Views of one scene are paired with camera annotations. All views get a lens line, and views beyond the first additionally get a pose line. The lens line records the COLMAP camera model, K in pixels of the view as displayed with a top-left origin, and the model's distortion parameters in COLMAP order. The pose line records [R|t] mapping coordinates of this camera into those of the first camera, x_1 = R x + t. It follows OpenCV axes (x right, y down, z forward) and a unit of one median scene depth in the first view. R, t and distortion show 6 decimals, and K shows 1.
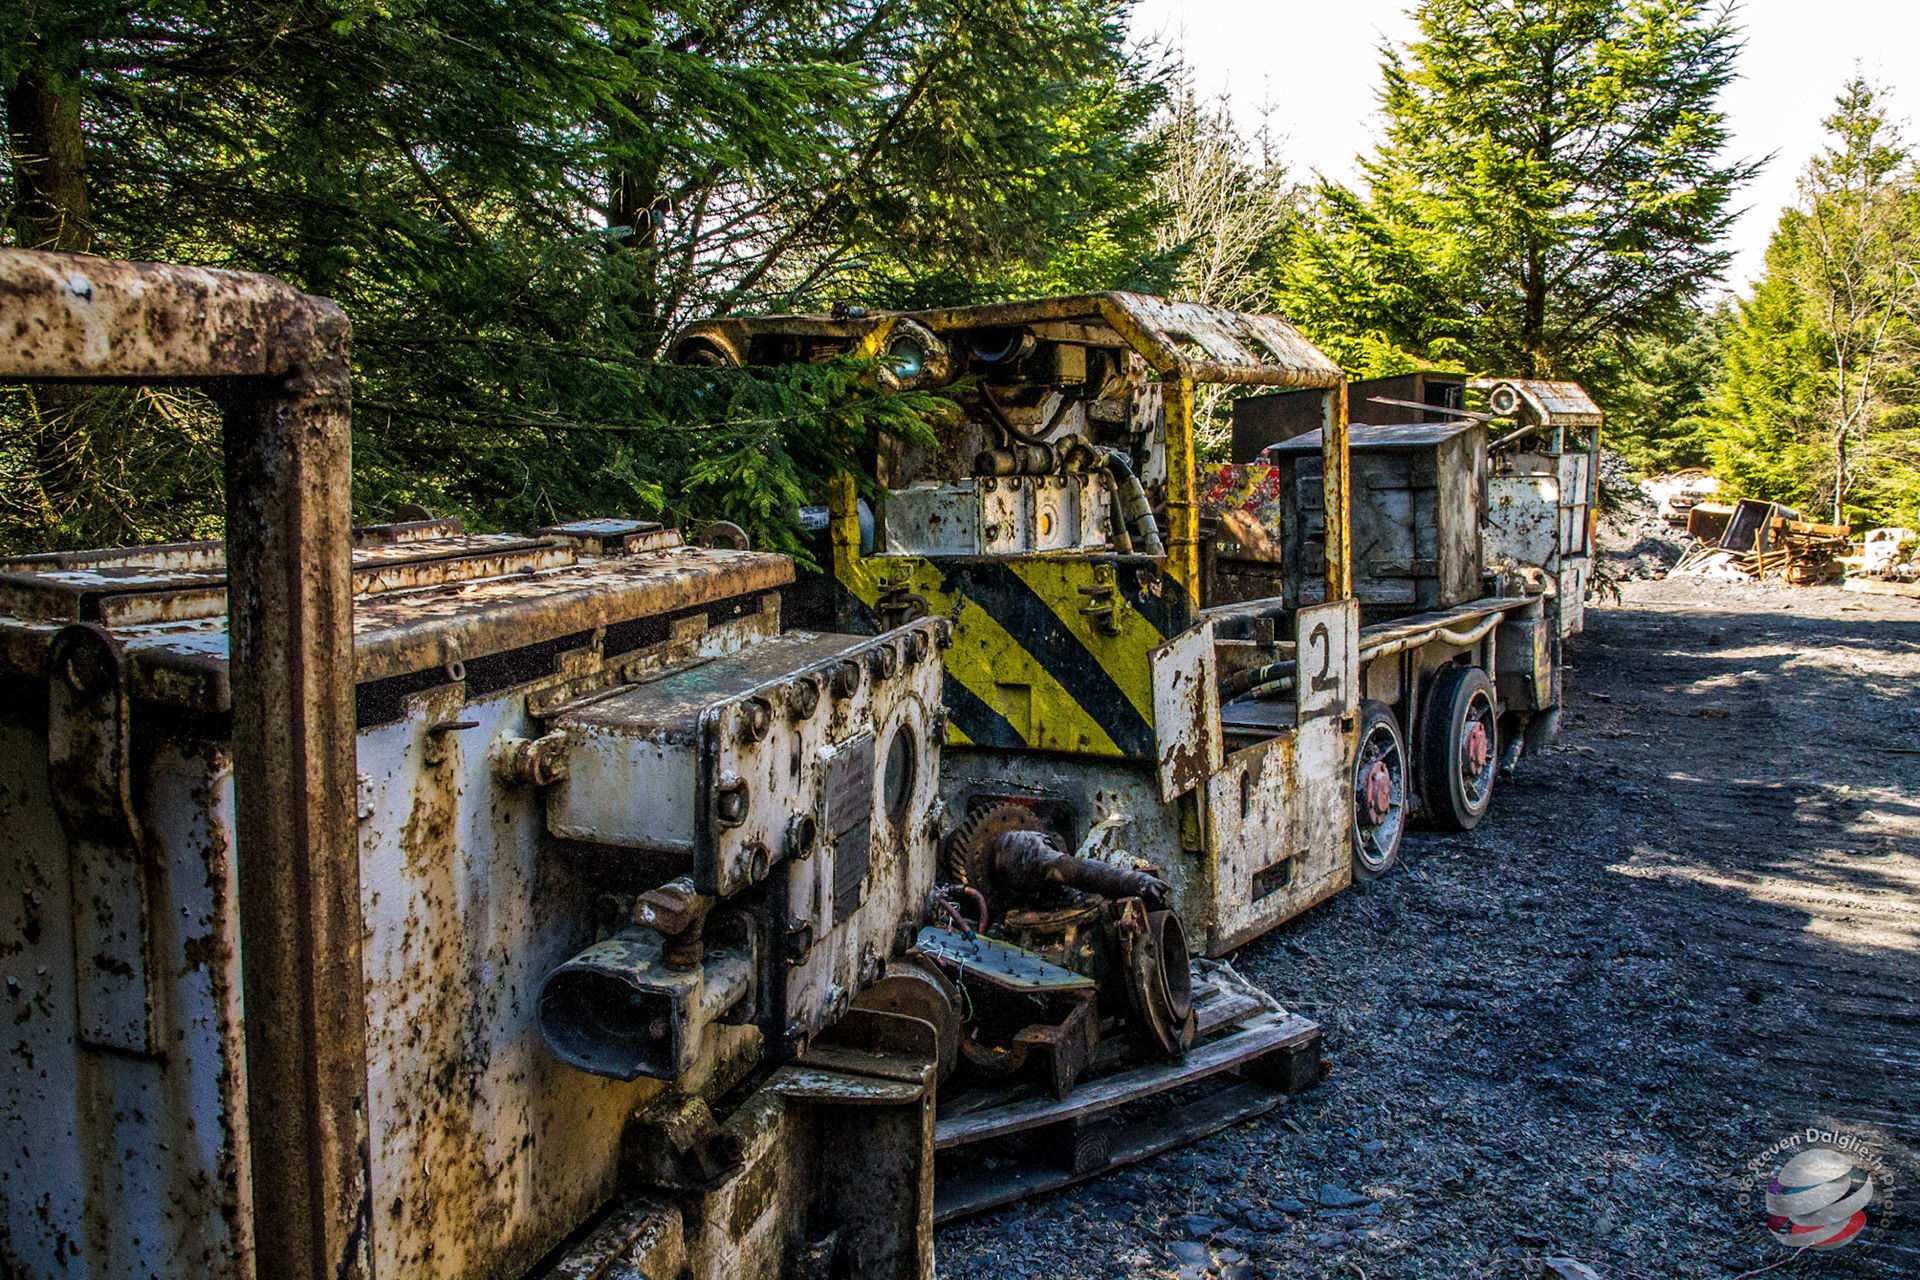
lens RADIAL K [[1694.0, 0, 960.0], [0, 1694.0, 640.0], [0, 0, 1]] dist [-0.150892, 0.002352]
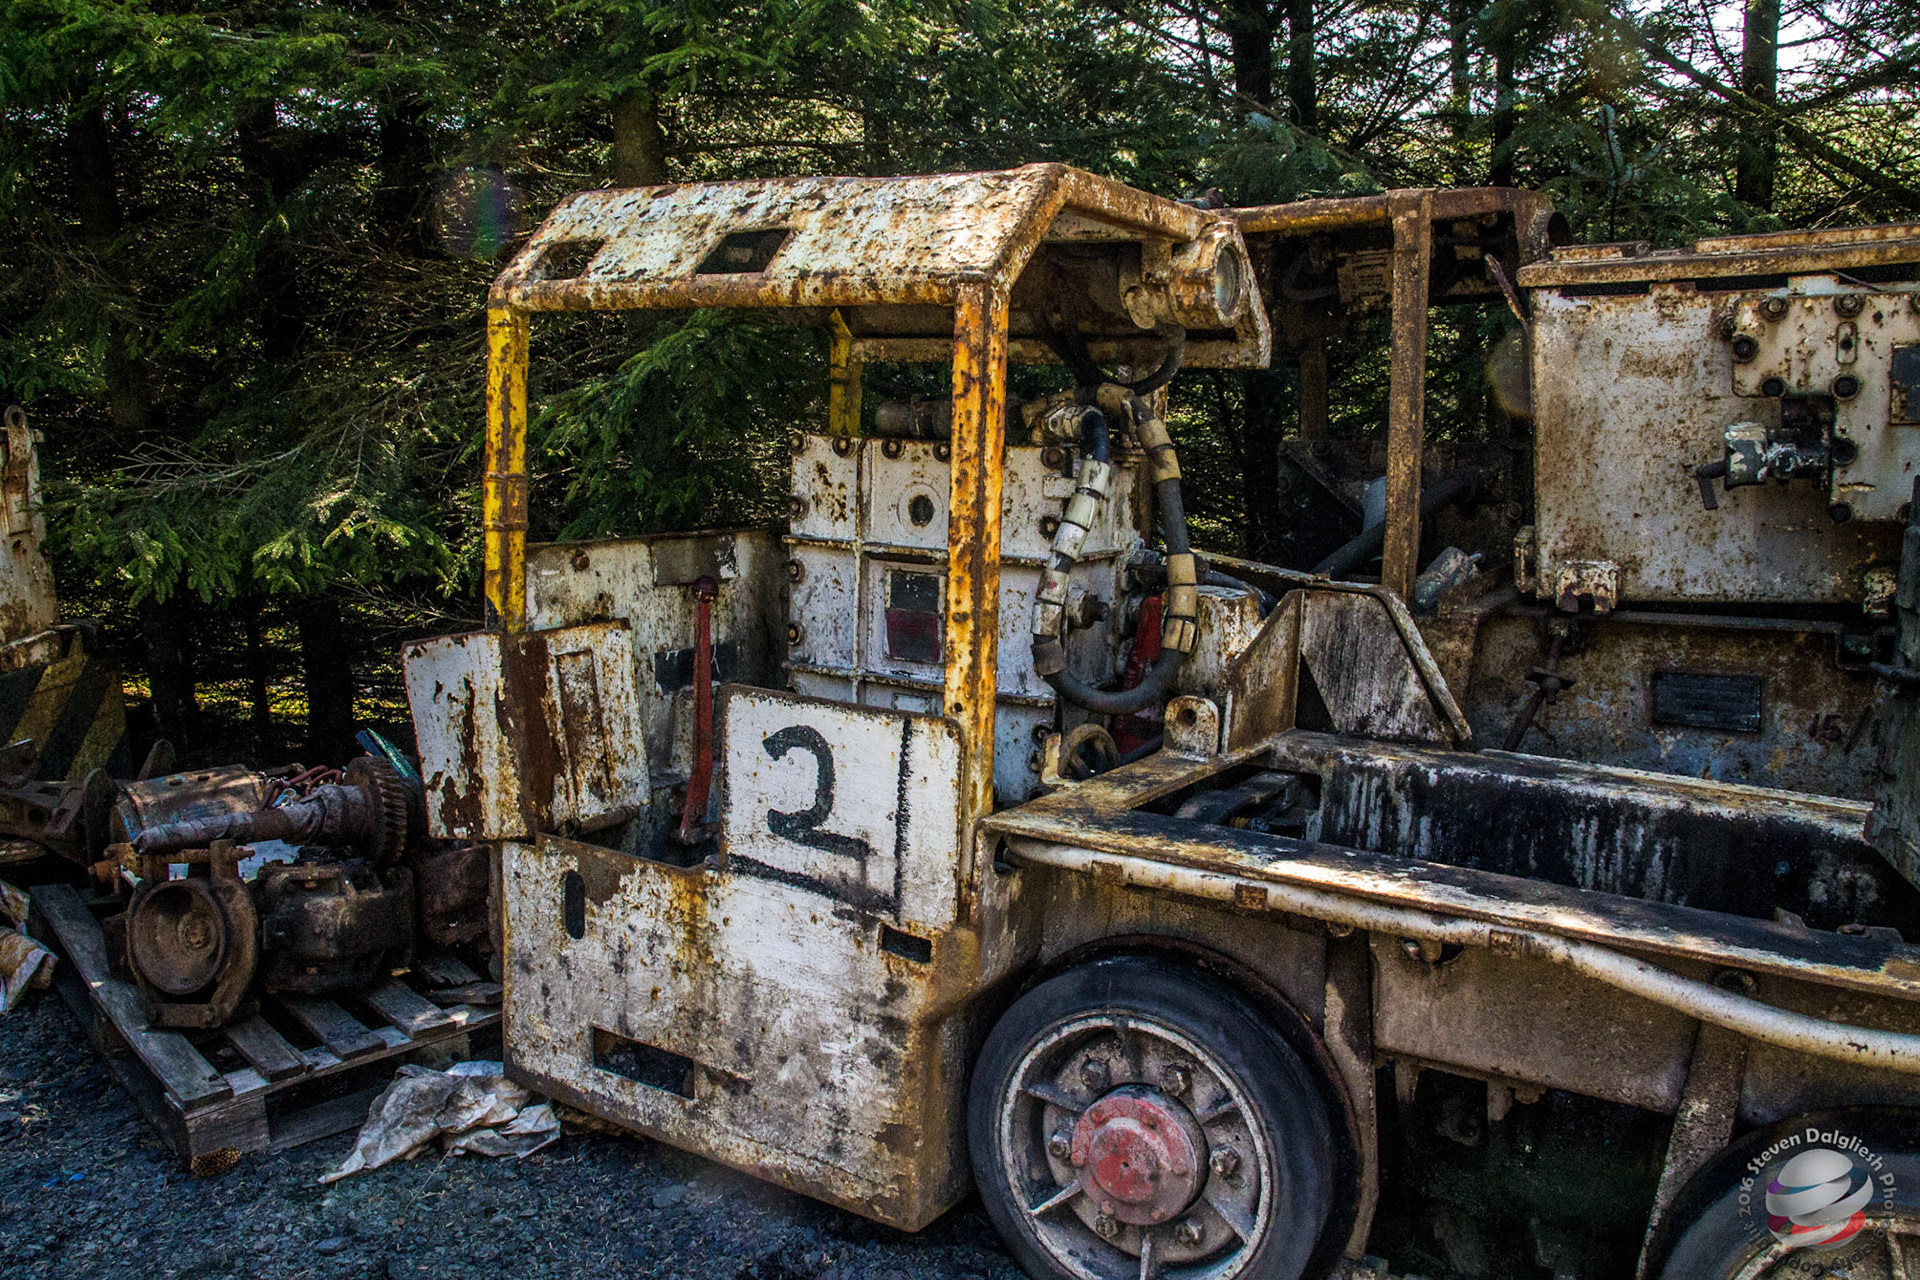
lens RADIAL K [[1694.0, 0, 960.0], [0, 1694.0, 640.0], [0, 0, 1]] dist [-0.150892, 0.002352]
pose [[0.030399, 0.176868, -0.983765, 0.832005], [-0.130316, 0.976520, 0.171539, -0.154103], [0.991006, 0.122986, 0.052734, 1.102787]]
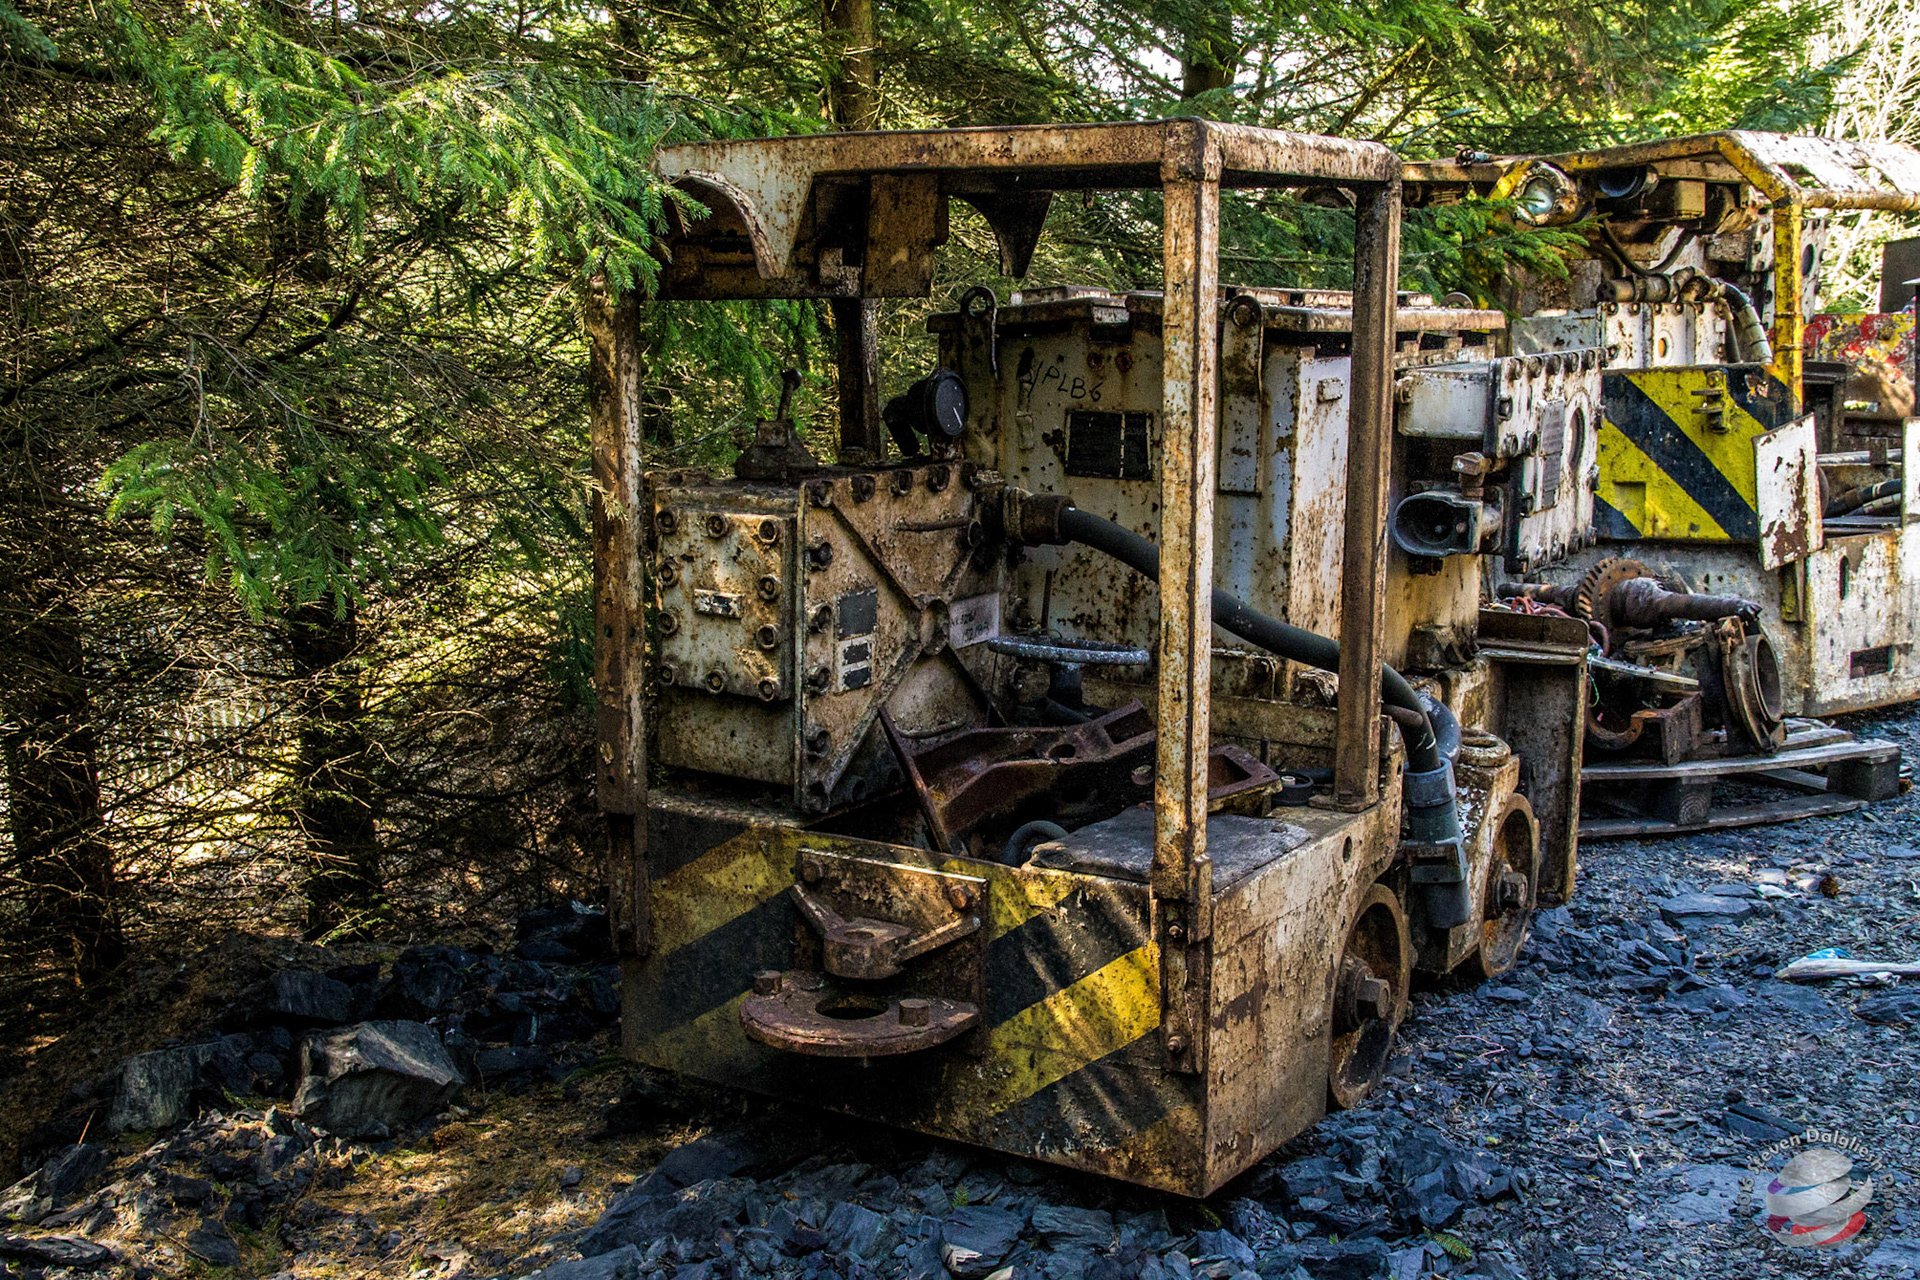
lens RADIAL K [[2339.3, 0, 959.8], [0, 2339.3, 670.0], [0, 0, 1]] dist [-0.029106, 0.272947]
pose [[0.972998, 0.020450, -0.229906, -0.043930], [-0.015762, 0.999629, 0.022209, 0.127421], [0.230275, -0.017985, 0.972959, -0.653813]]
